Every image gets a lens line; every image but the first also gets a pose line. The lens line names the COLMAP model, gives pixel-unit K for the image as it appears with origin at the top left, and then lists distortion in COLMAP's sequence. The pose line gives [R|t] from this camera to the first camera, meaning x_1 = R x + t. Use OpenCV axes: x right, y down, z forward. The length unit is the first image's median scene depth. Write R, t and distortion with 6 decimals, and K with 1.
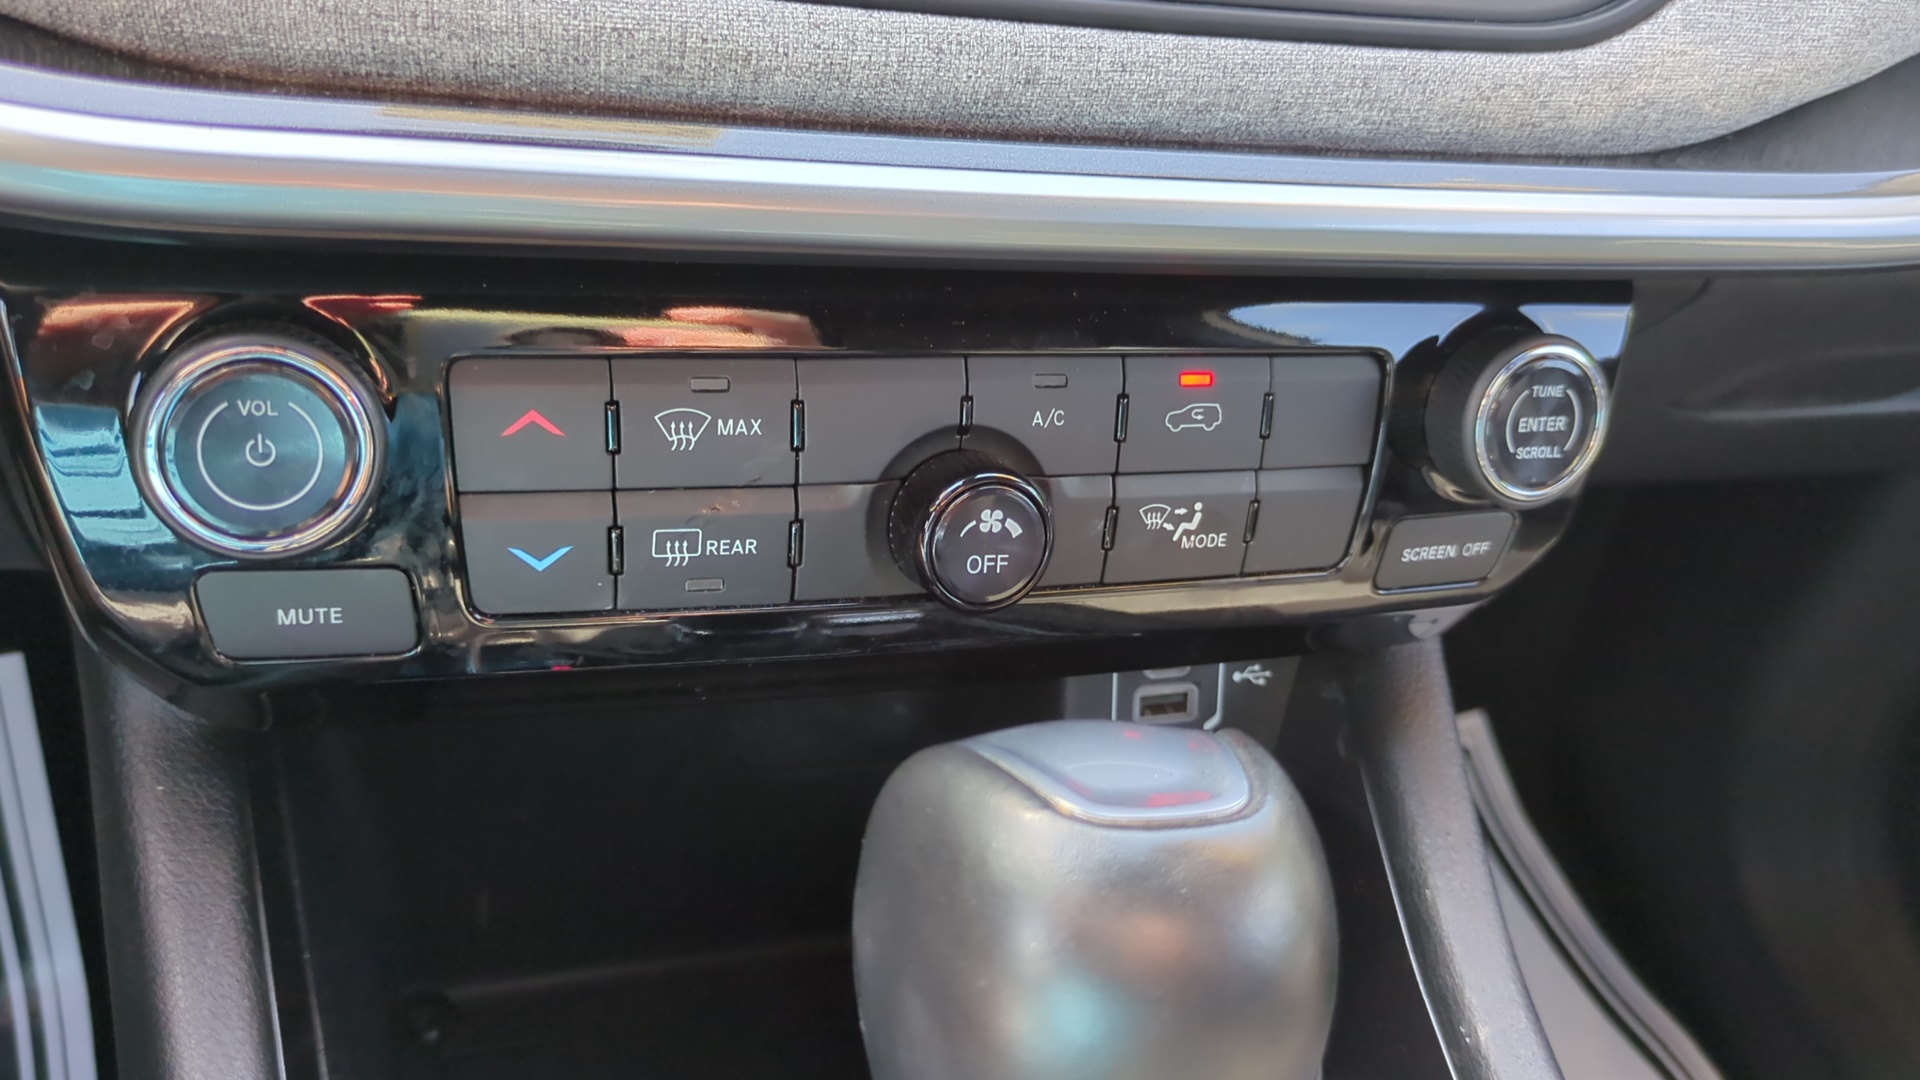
lens RADIAL K [[1577.0, 0, 960.0], [0, 1577.0, 540.0], [0, 0, 1]] dist [0.070996, -0.109988]
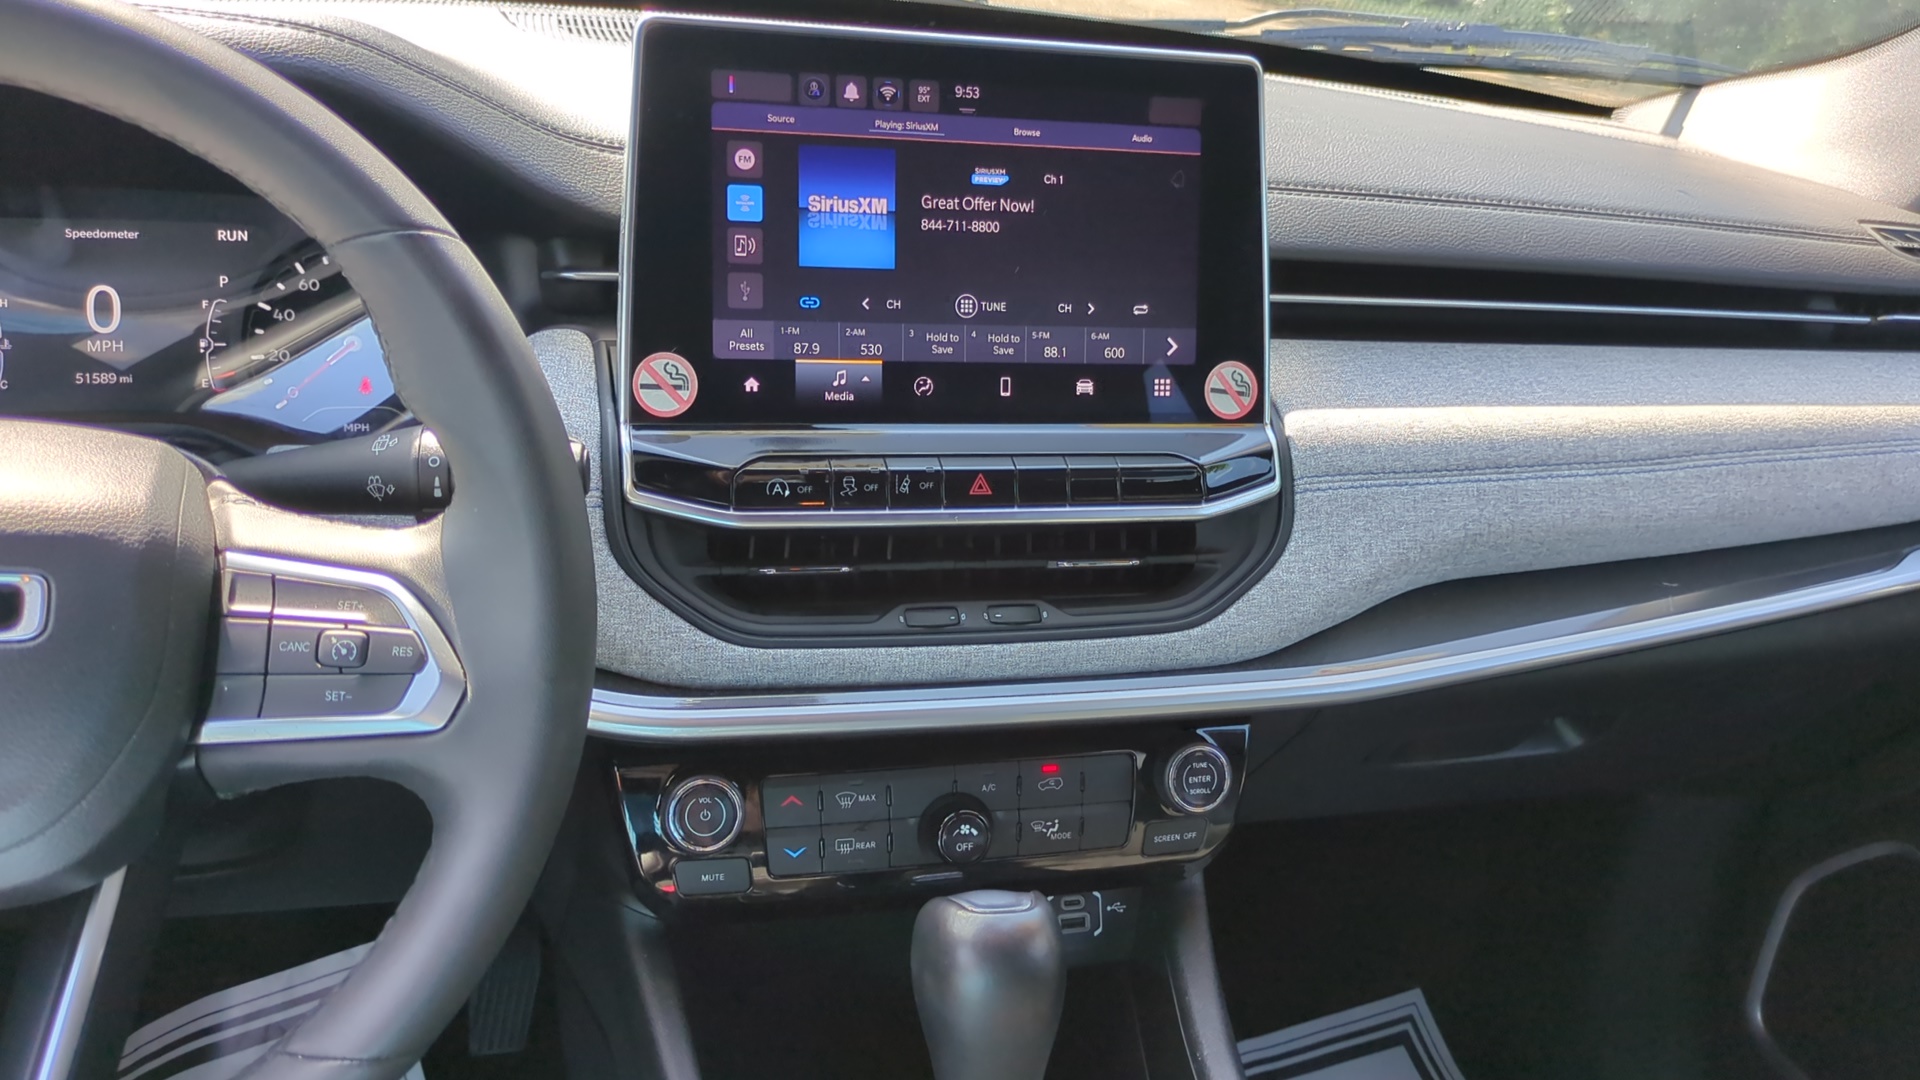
lens RADIAL K [[1577.0, 0, 960.0], [0, 1577.0, 540.0], [0, 0, 1]] dist [0.070996, -0.109988]
pose [[0.995136, -0.067541, -0.071714, 0.217143], [0.048826, 0.970424, -0.236420, 0.132329], [0.085561, 0.231768, 0.969001, -1.531059]]
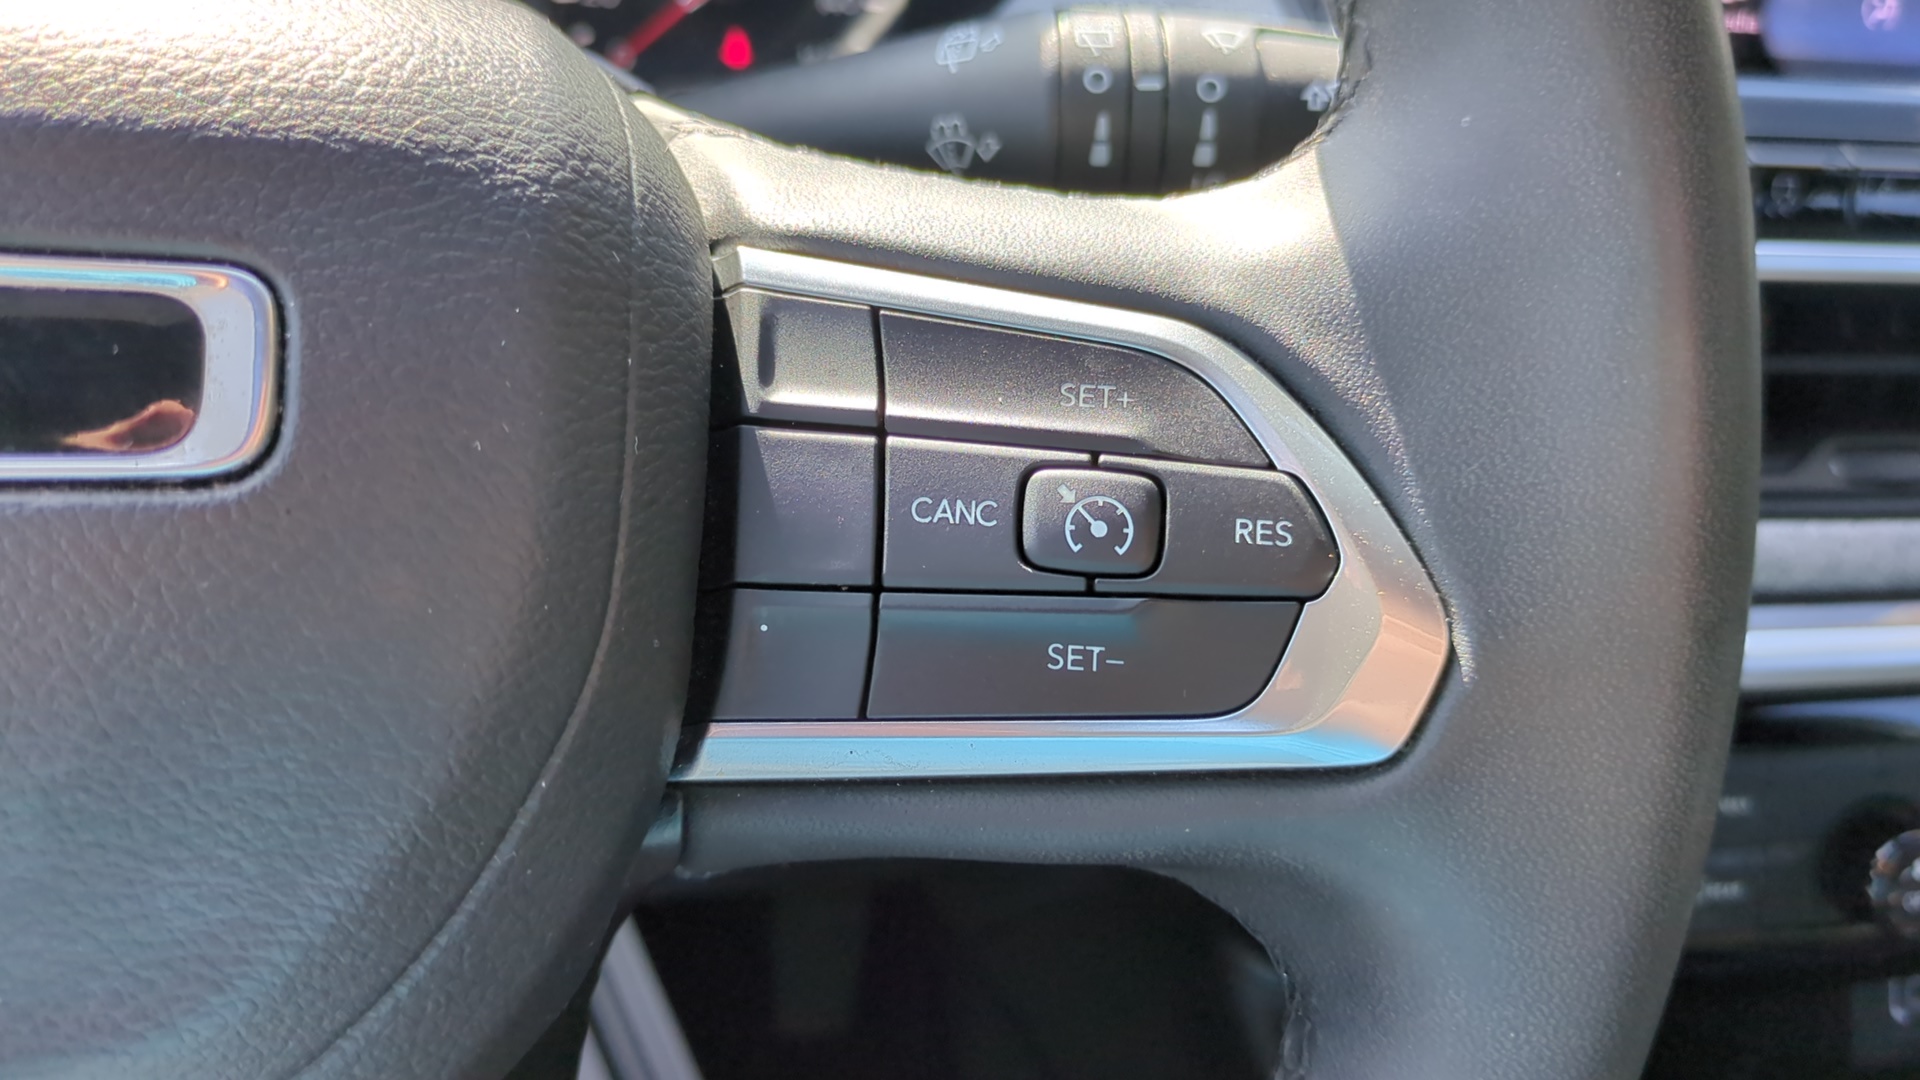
lens RADIAL K [[1577.0, 0, 960.0], [0, 1577.0, 540.0], [0, 0, 1]] dist [0.070996, -0.109988]
pose [[0.987842, -0.032980, -0.151923, -0.549339], [0.010832, 0.989465, -0.144365, -0.105346], [0.155084, 0.140964, 0.977792, -0.460358]]
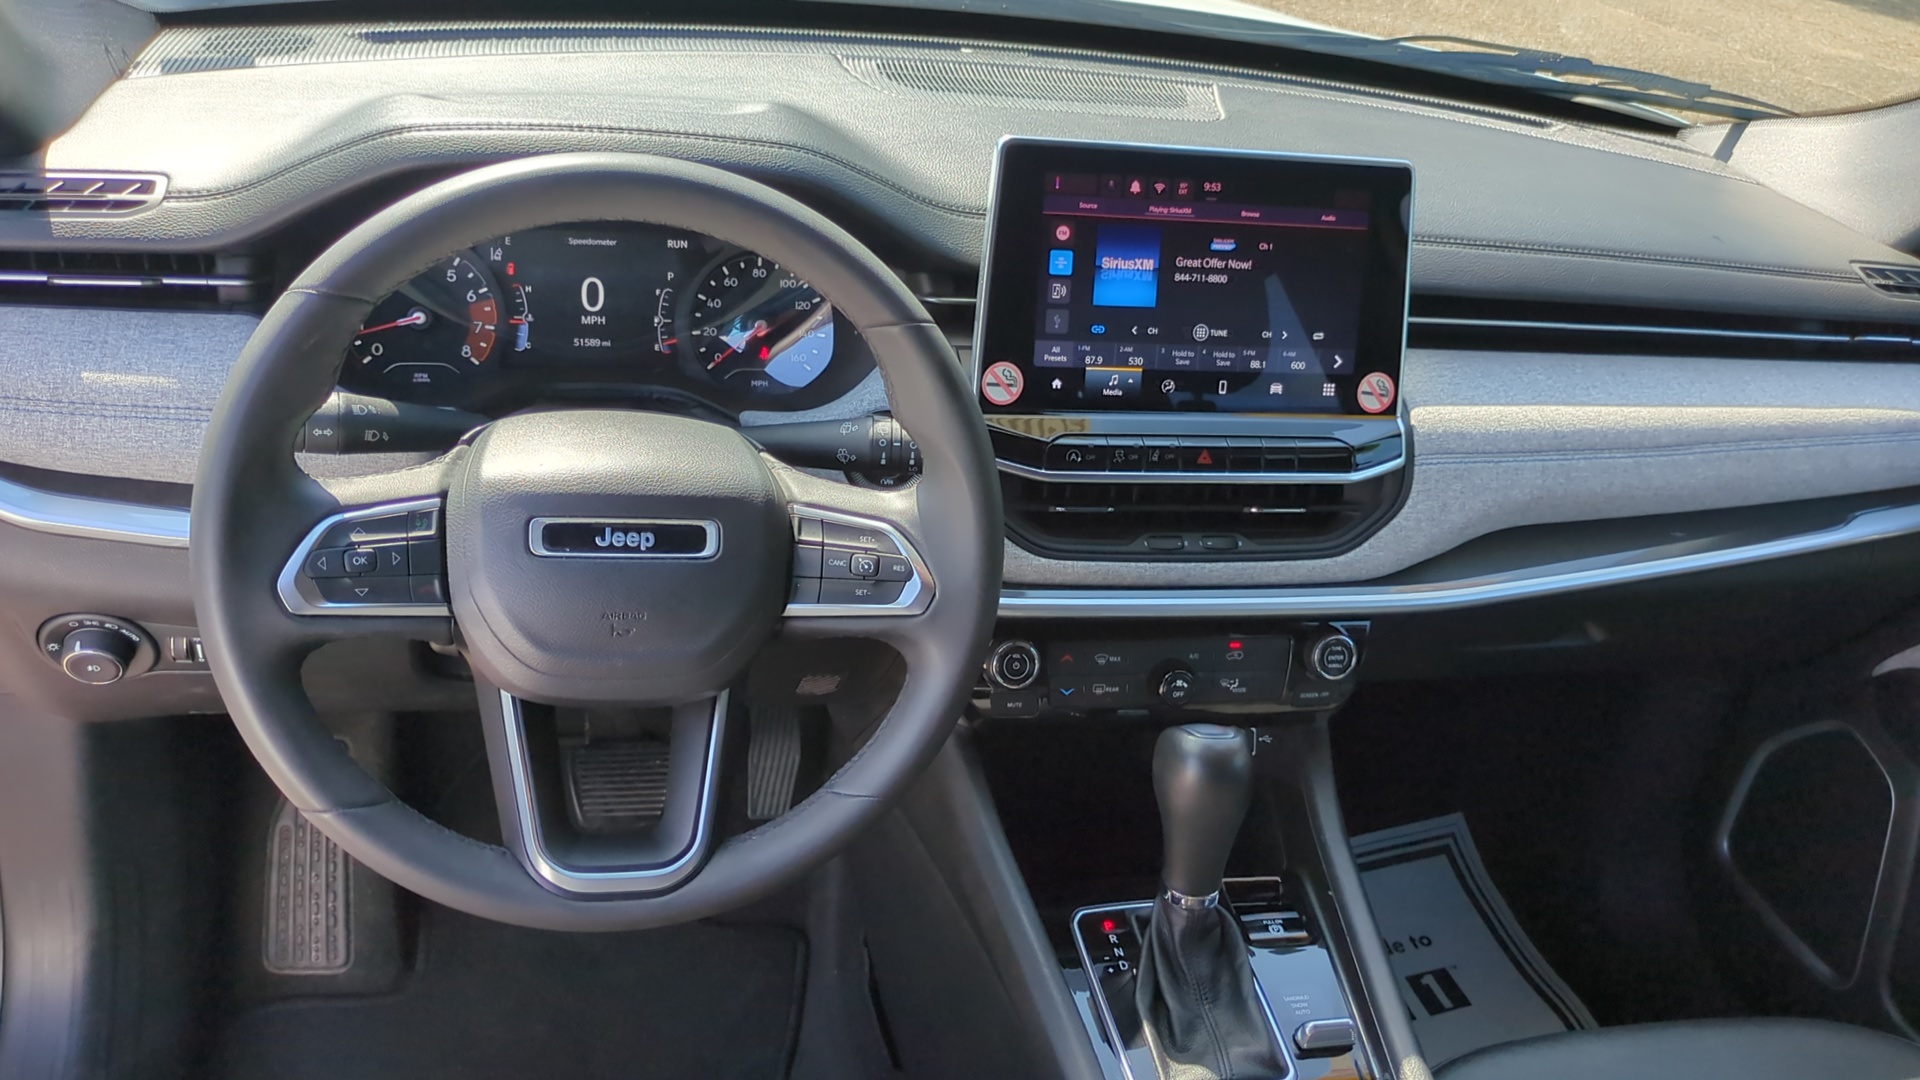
lens RADIAL K [[1540.1, 0, 960.0], [0, 1540.1, 540.0], [0, 0, 1]] dist [0.074565, -0.126041]
pose [[0.993698, -0.009071, -0.111719, -0.085728], [-0.005916, 0.991086, -0.133096, 0.141460], [0.111931, 0.132918, 0.984786, -2.725871]]
